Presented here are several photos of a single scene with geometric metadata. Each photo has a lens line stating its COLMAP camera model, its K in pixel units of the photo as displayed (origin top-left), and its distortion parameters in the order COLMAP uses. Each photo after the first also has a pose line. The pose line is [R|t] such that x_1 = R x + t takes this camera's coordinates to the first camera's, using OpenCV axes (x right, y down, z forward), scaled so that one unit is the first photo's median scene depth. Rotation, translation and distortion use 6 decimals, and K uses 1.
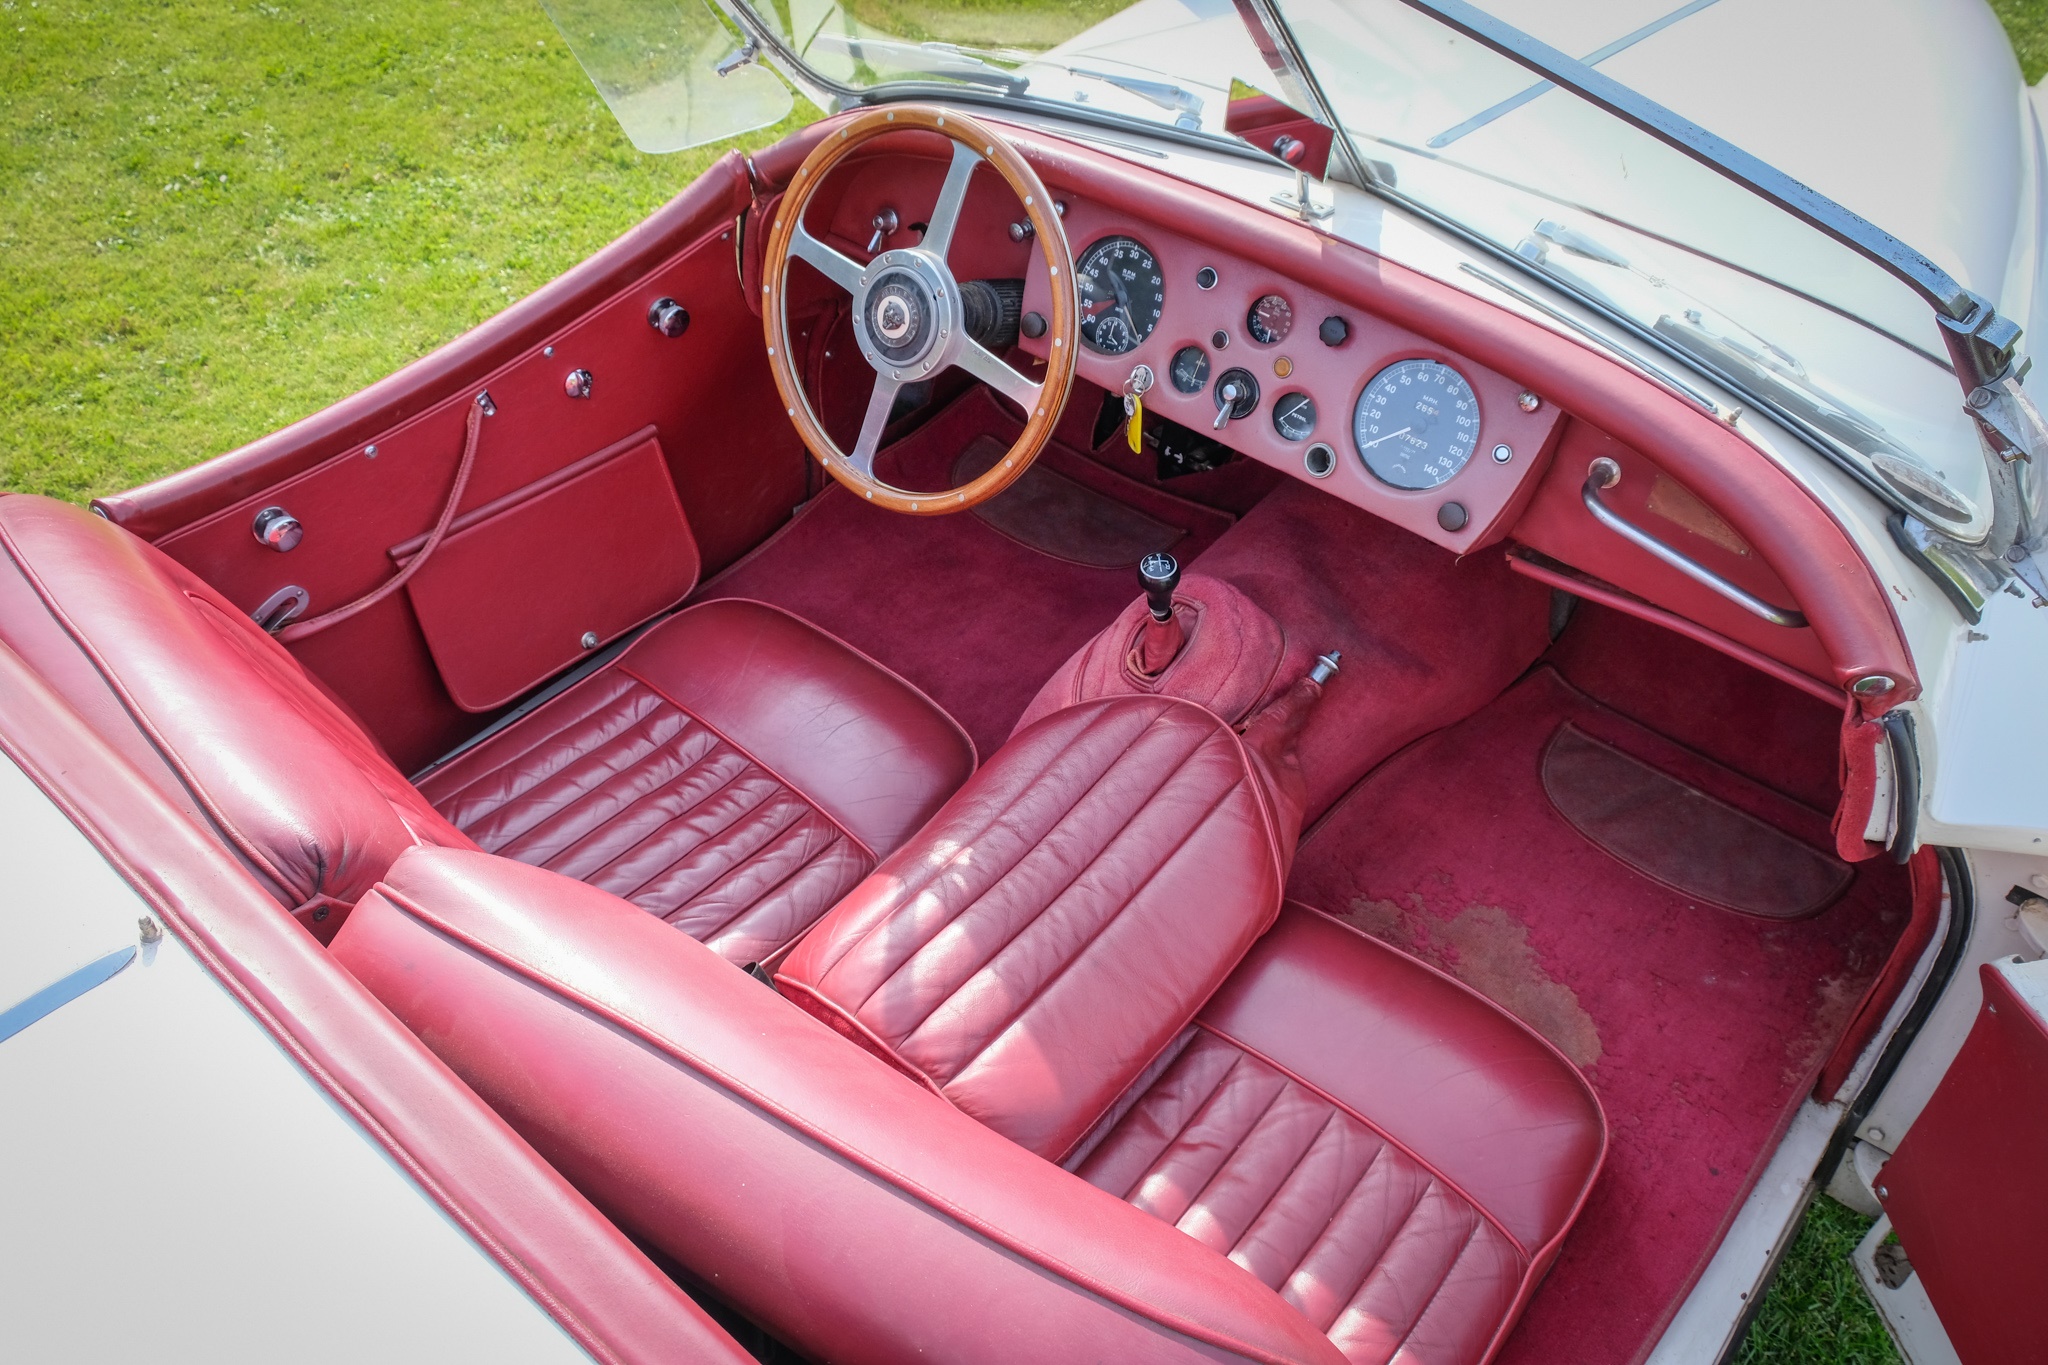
lens RADIAL K [[1576.5, 0, 1055.2], [0, 1576.5, 678.7], [0, 0, 1]] dist [-0.049645, 0.042663]
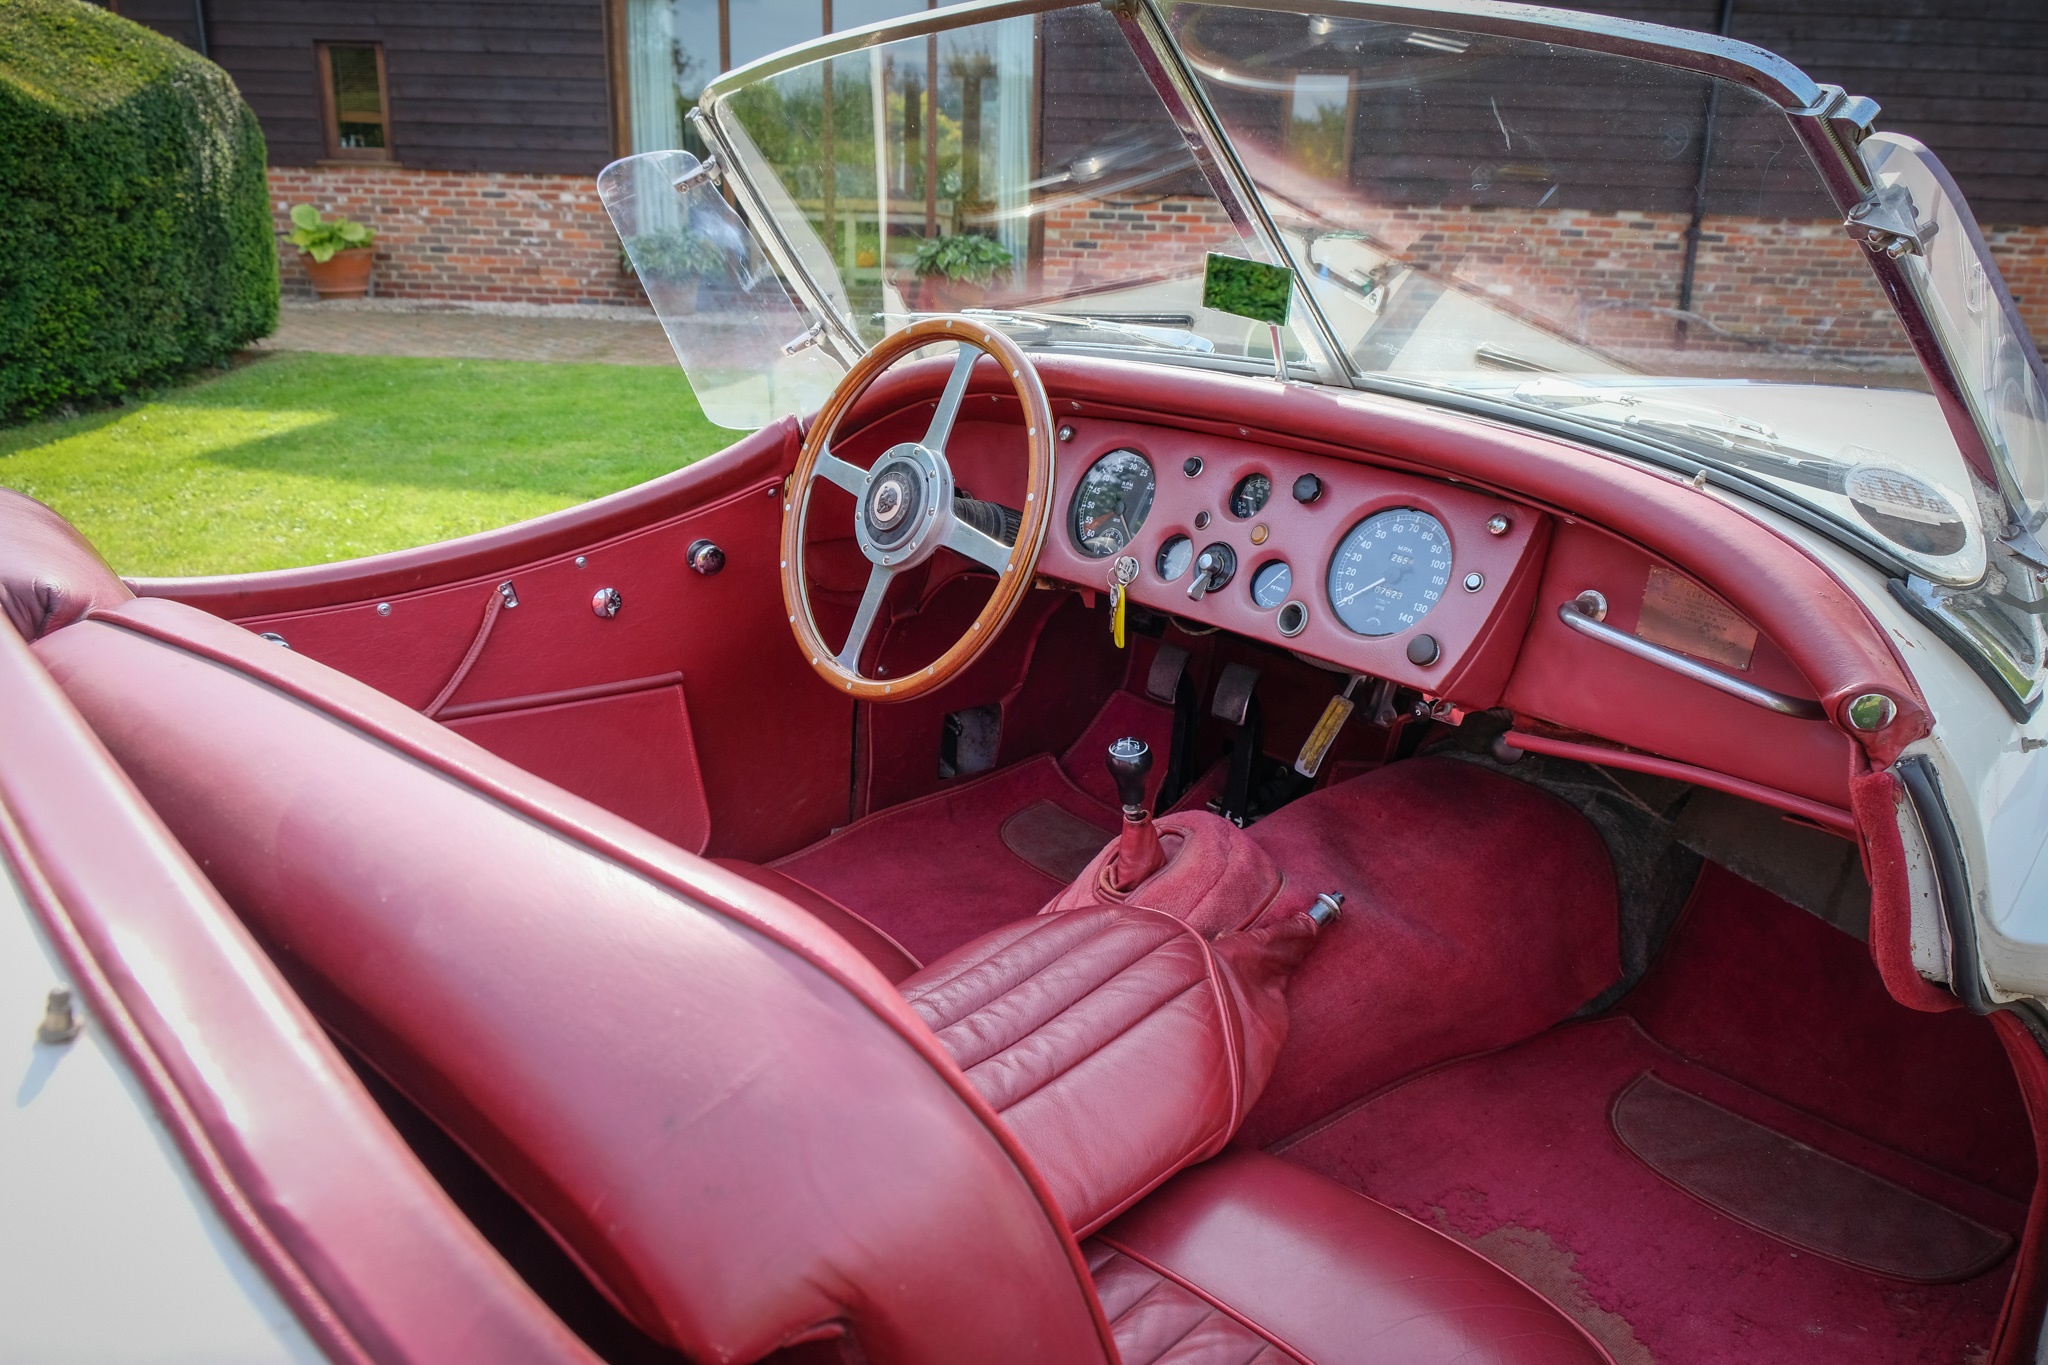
lens RADIAL K [[1576.5, 0, 1055.2], [0, 1576.5, 678.7], [0, 0, 1]] dist [-0.049645, 0.042663]
pose [[0.987641, 0.048306, -0.149103, 0.156291], [-0.106503, 0.904786, -0.412335, 0.273579], [0.114988, 0.423119, 0.898748, 0.137994]]
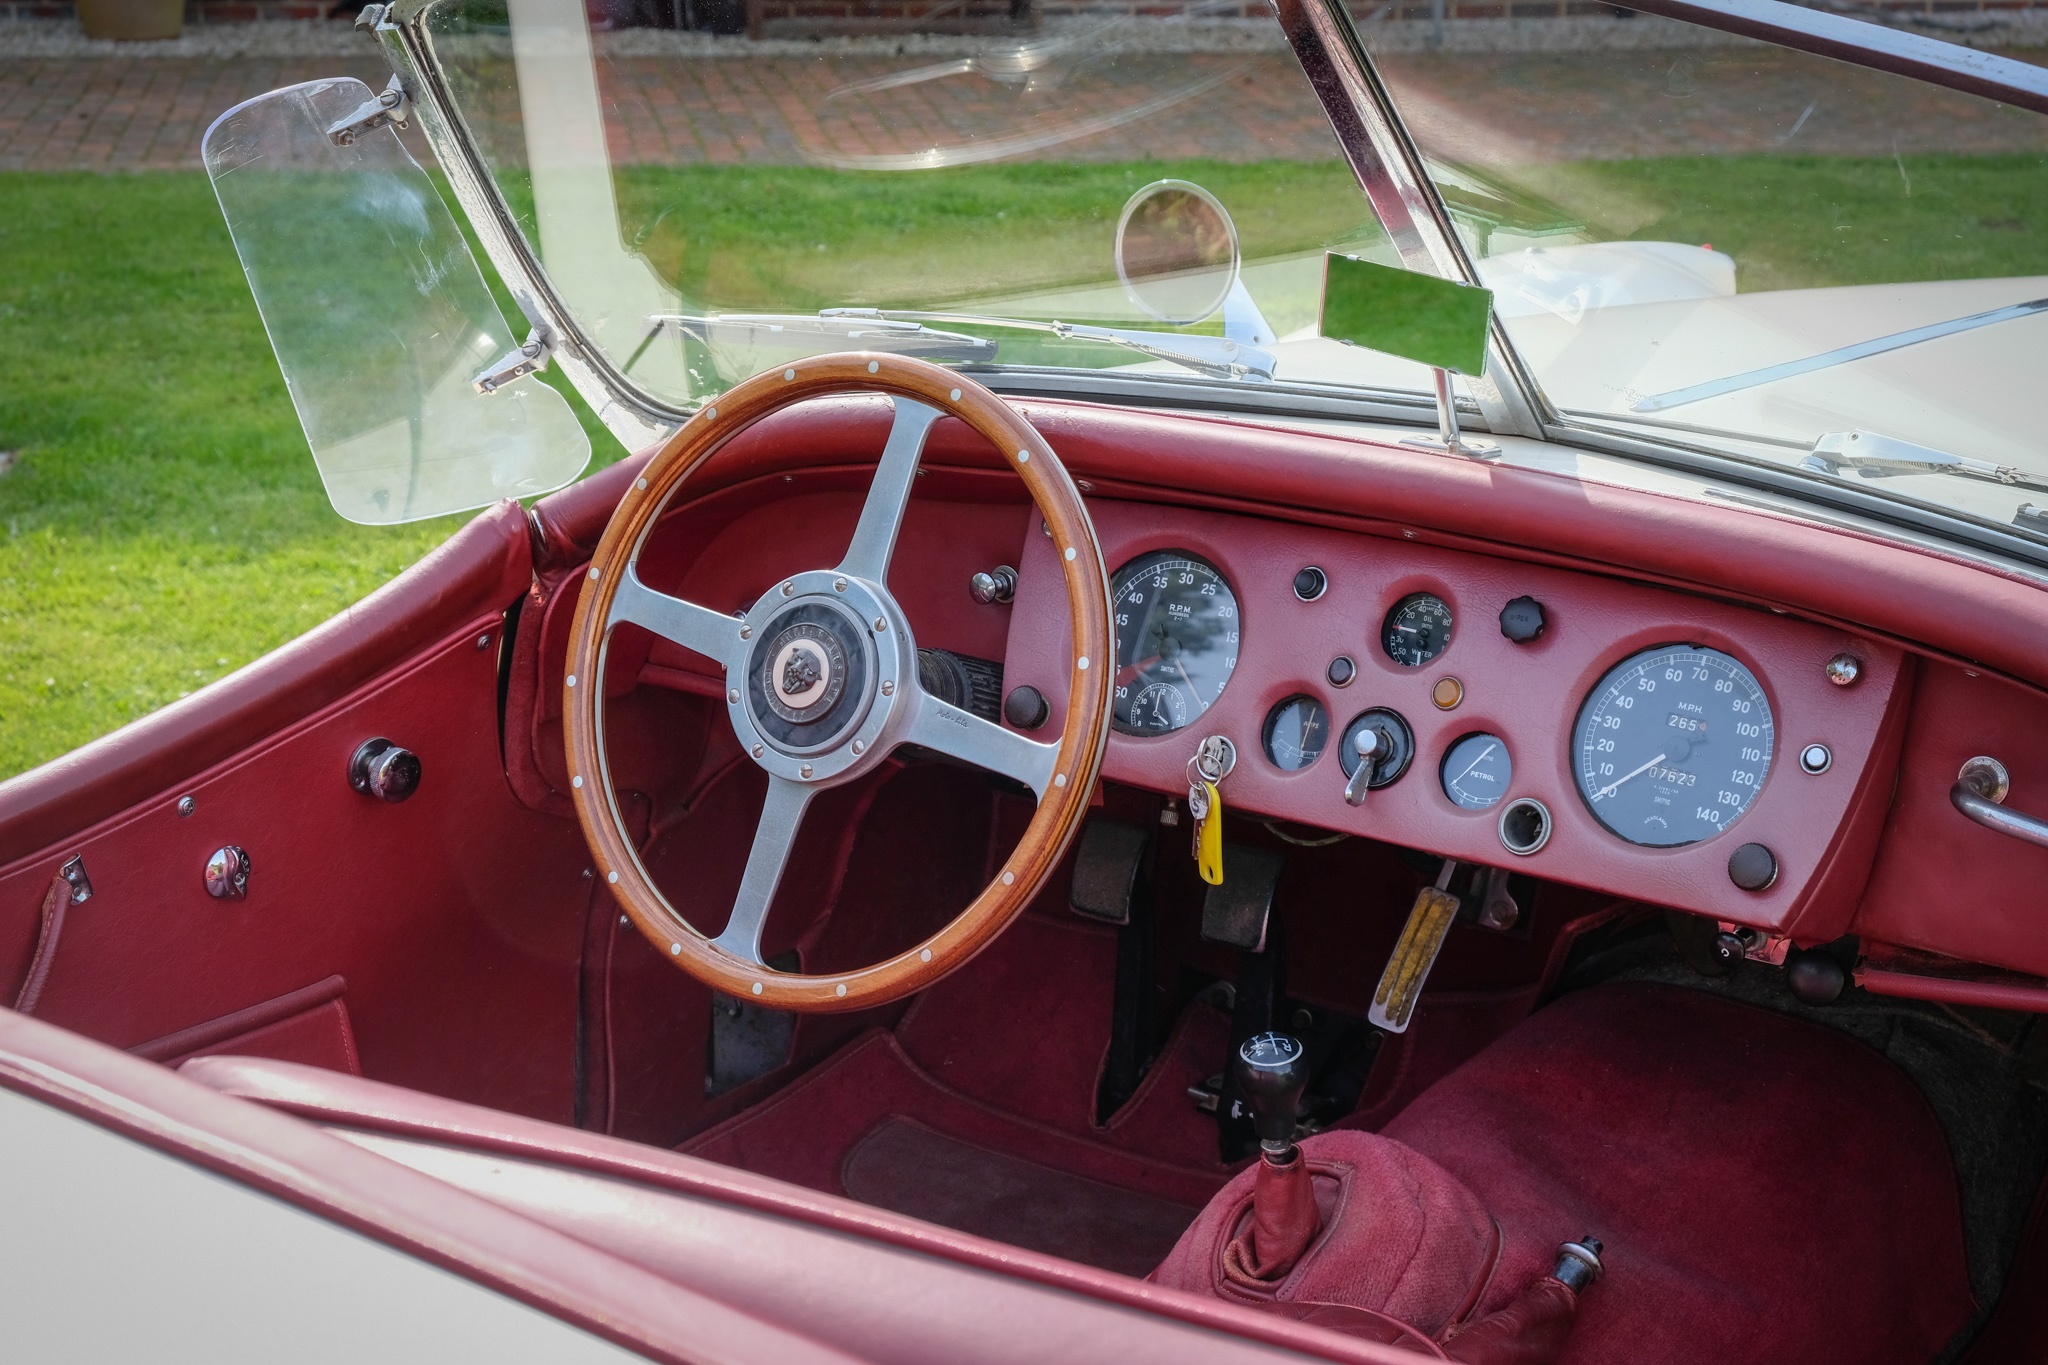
lens RADIAL K [[3432.0, 0, 1127.7], [0, 3432.0, 674.0], [0, 0, 1]] dist [-0.024705, 0.113150]
pose [[0.995957, -0.041357, 0.079746, -0.080088], [0.071941, 0.898844, -0.432324, 0.338526], [-0.053800, 0.436313, 0.898185, -0.187814]]
